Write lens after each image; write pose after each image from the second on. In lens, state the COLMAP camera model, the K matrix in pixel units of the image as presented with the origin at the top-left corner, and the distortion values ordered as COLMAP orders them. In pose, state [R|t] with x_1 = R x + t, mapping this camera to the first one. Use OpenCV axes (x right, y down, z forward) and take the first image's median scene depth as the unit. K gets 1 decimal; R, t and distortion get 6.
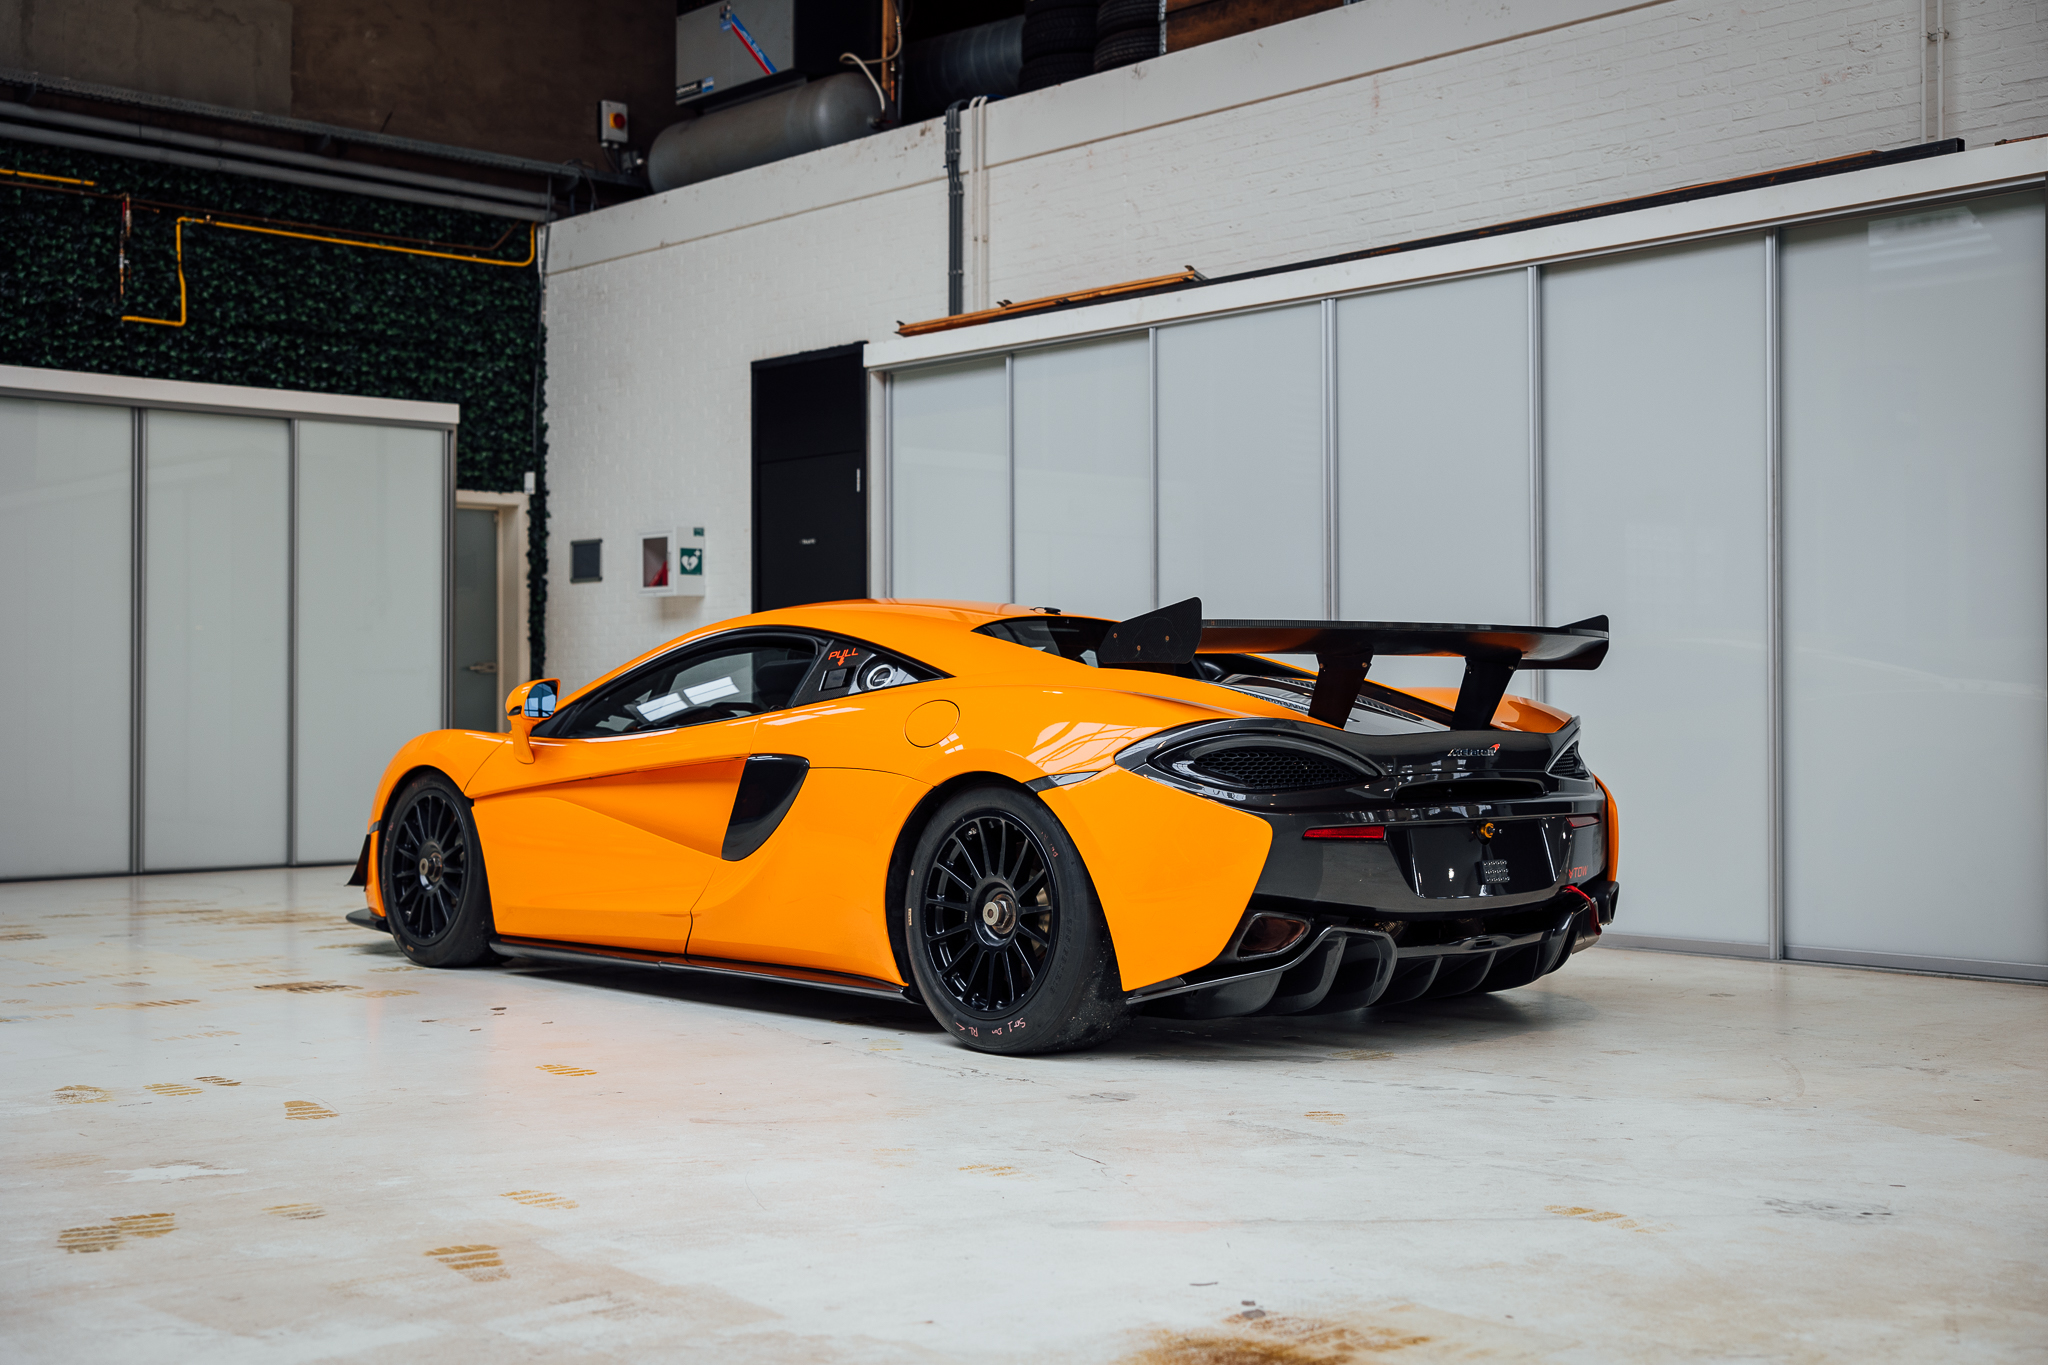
lens RADIAL K [[2476.4, 0, 1057.7], [0, 2476.4, 671.8], [0, 0, 1]] dist [0.007574, 0.000000]
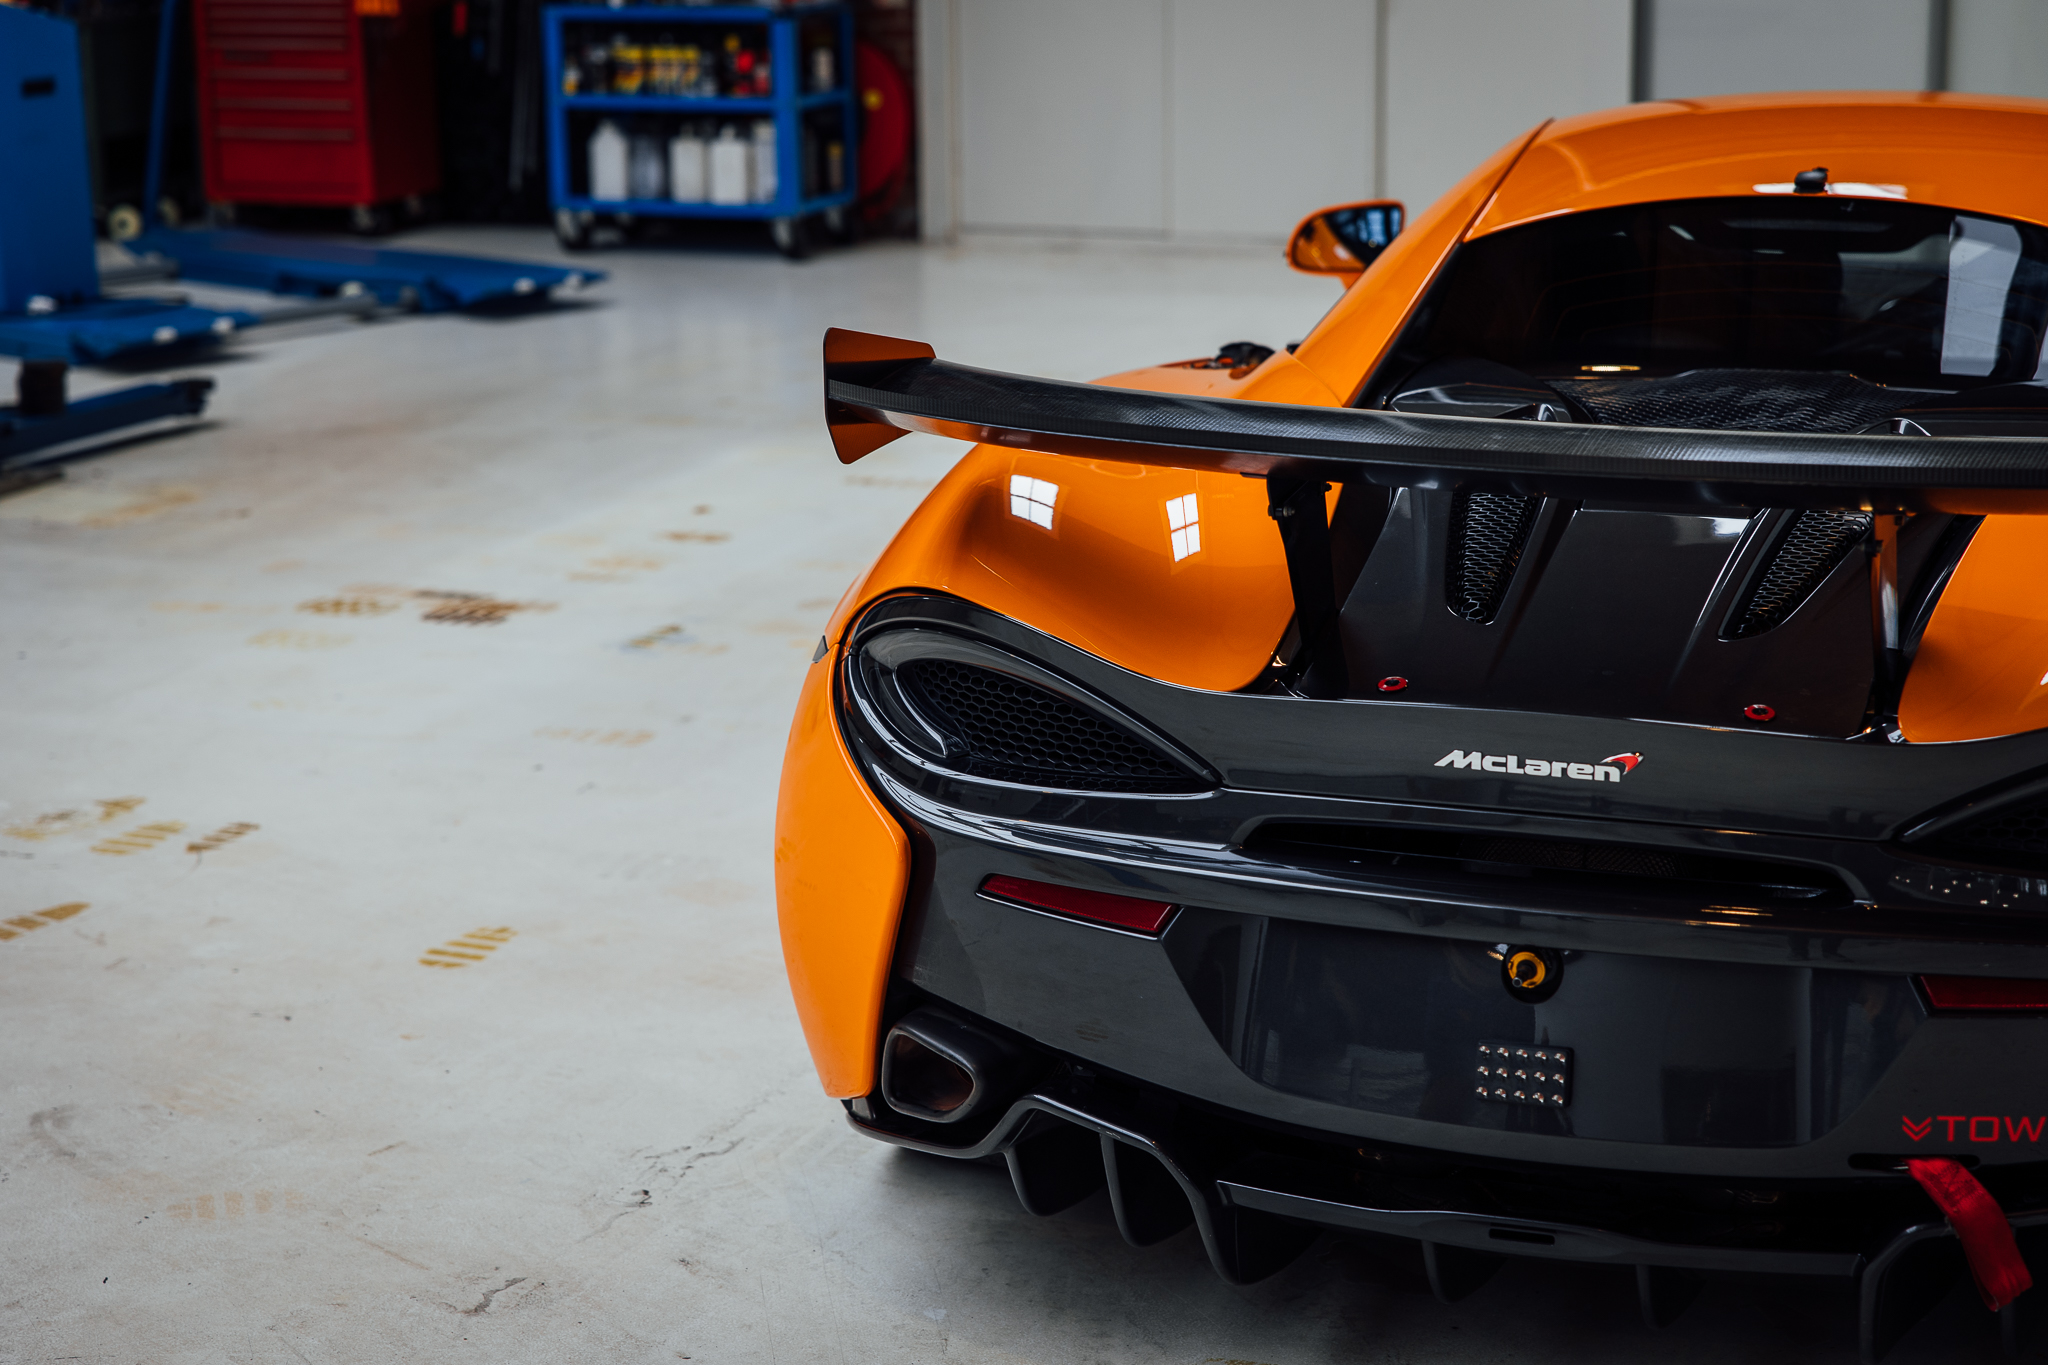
lens RADIAL K [[3864.7, 0, 1027.7], [0, 3864.7, 684.6], [0, 0, 1]] dist [0.104126, 0.000000]
pose [[0.431395, 0.204728, -0.878627, 0.511880], [0.030376, 0.970063, 0.240948, -0.098588], [0.901652, -0.130633, 0.412261, 0.525150]]
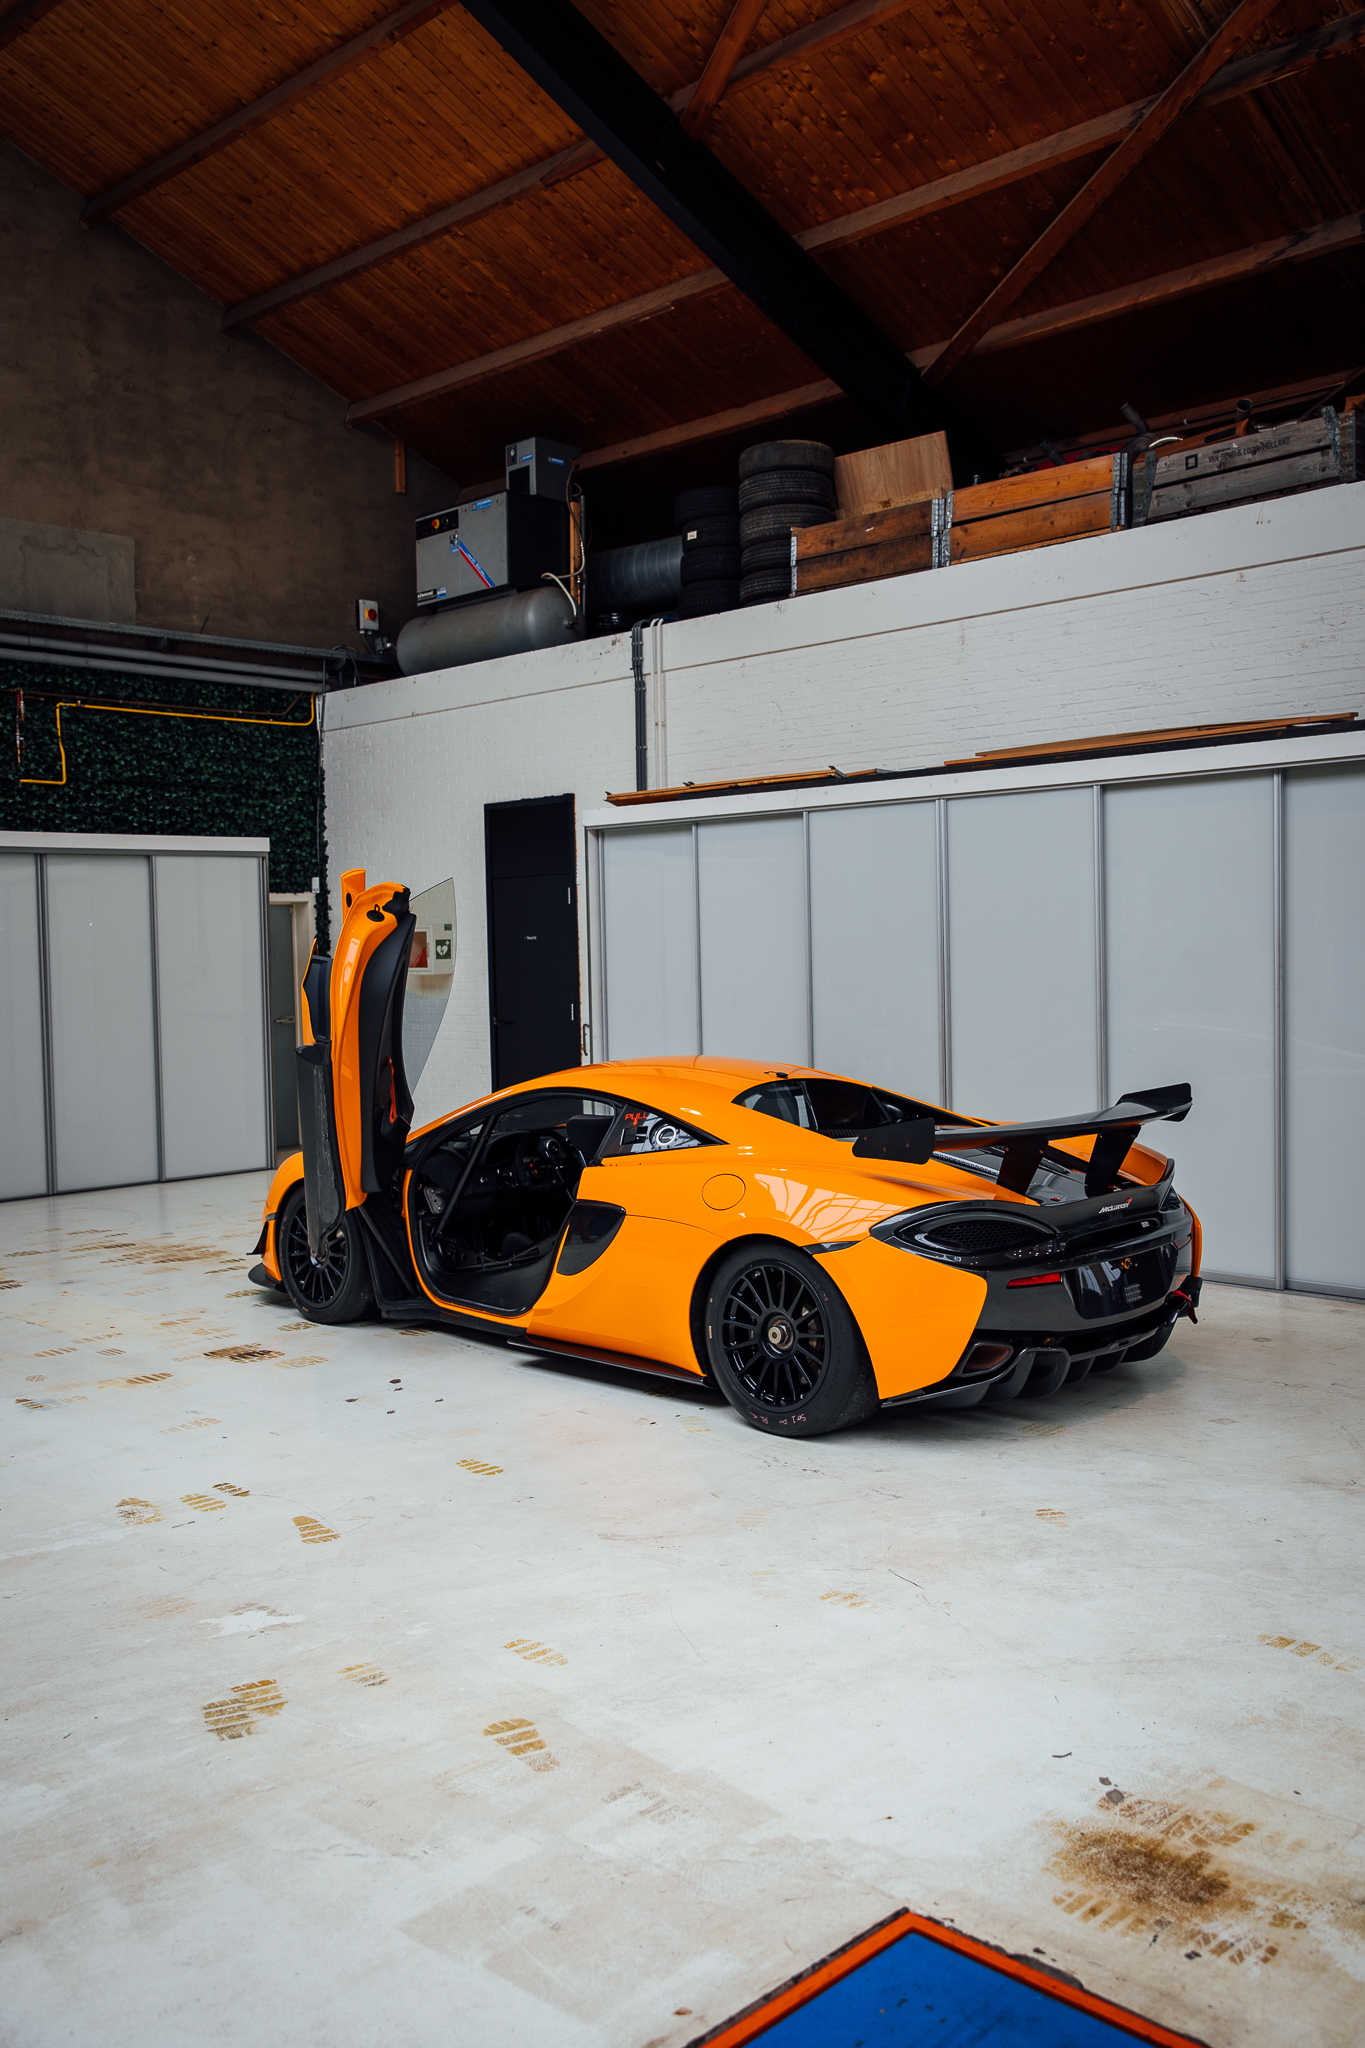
lens RADIAL K [[1770.7, 0, 696.4], [0, 1770.7, 1016.7], [0, 0, 1]] dist [-0.011697, 0.021230]
pose [[0.998926, -0.018469, 0.042492, -0.082878], [0.015939, 0.998123, 0.059125, -0.105346], [-0.043504, -0.058384, 0.997346, 0.019002]]
